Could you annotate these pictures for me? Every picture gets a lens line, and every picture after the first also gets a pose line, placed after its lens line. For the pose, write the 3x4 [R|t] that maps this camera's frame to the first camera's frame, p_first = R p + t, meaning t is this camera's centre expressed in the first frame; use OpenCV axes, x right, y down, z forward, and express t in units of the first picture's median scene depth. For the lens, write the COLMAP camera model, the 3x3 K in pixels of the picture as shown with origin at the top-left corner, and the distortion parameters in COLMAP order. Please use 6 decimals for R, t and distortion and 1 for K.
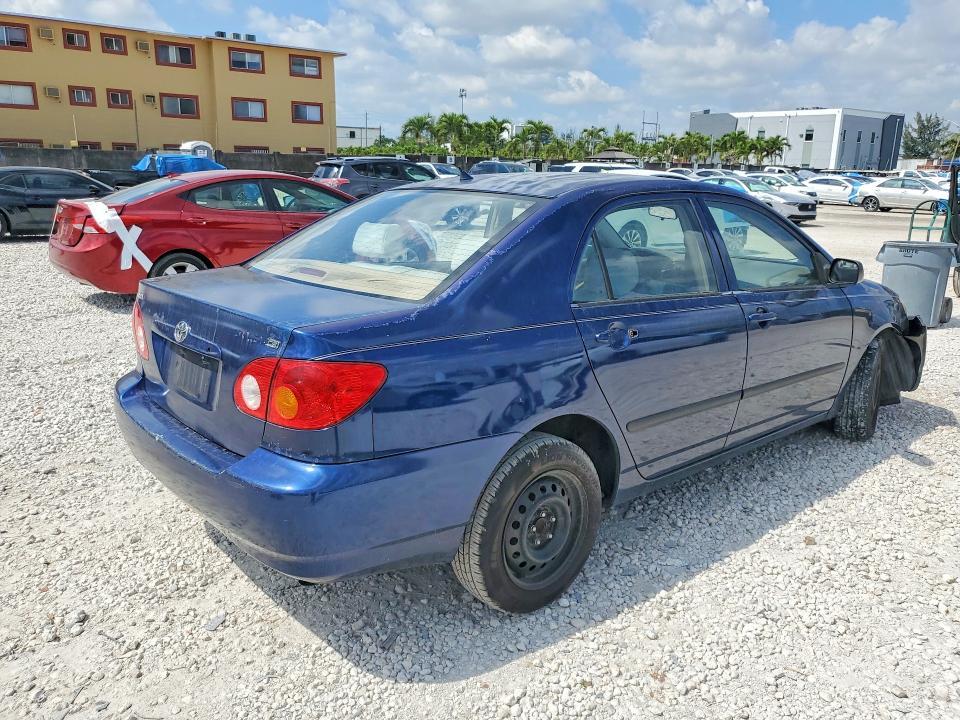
lens RADIAL K [[736.7, 0, 480.0], [0, 736.7, 360.0], [0, 0, 1]] dist [0.002083, 0.005059]
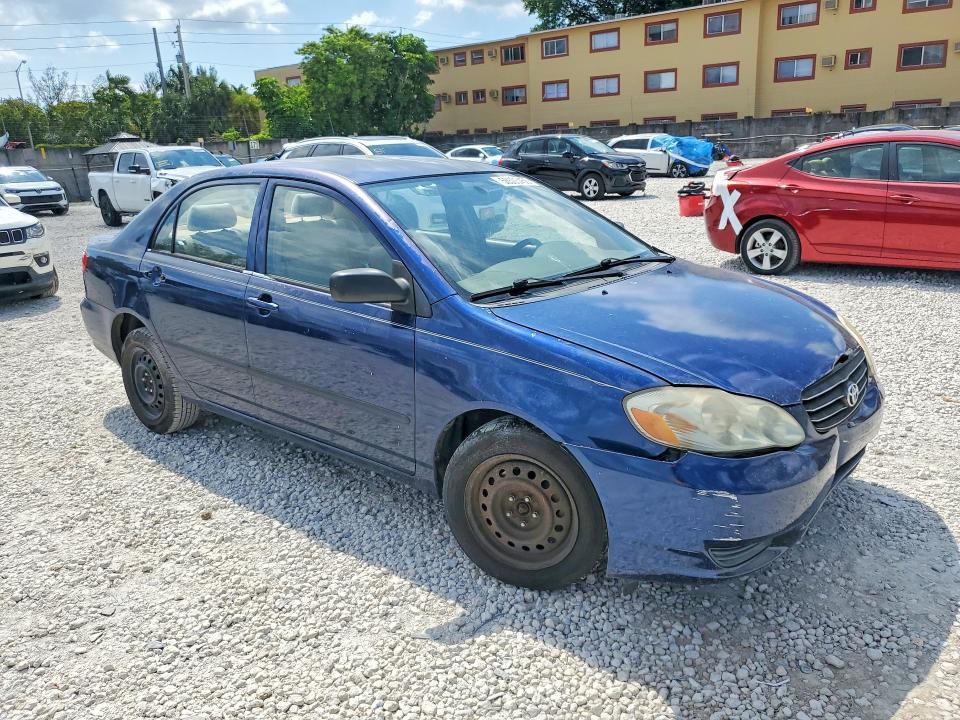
lens RADIAL K [[709.0, 0, 480.0], [0, 709.0, 360.0], [0, 0, 1]] dist [0.065323, -0.006039]
pose [[0.174676, 0.261797, -0.949184, 0.781091], [-0.213661, 0.951113, 0.223009, -0.141132], [0.961165, 0.163849, 0.222072, 0.624015]]
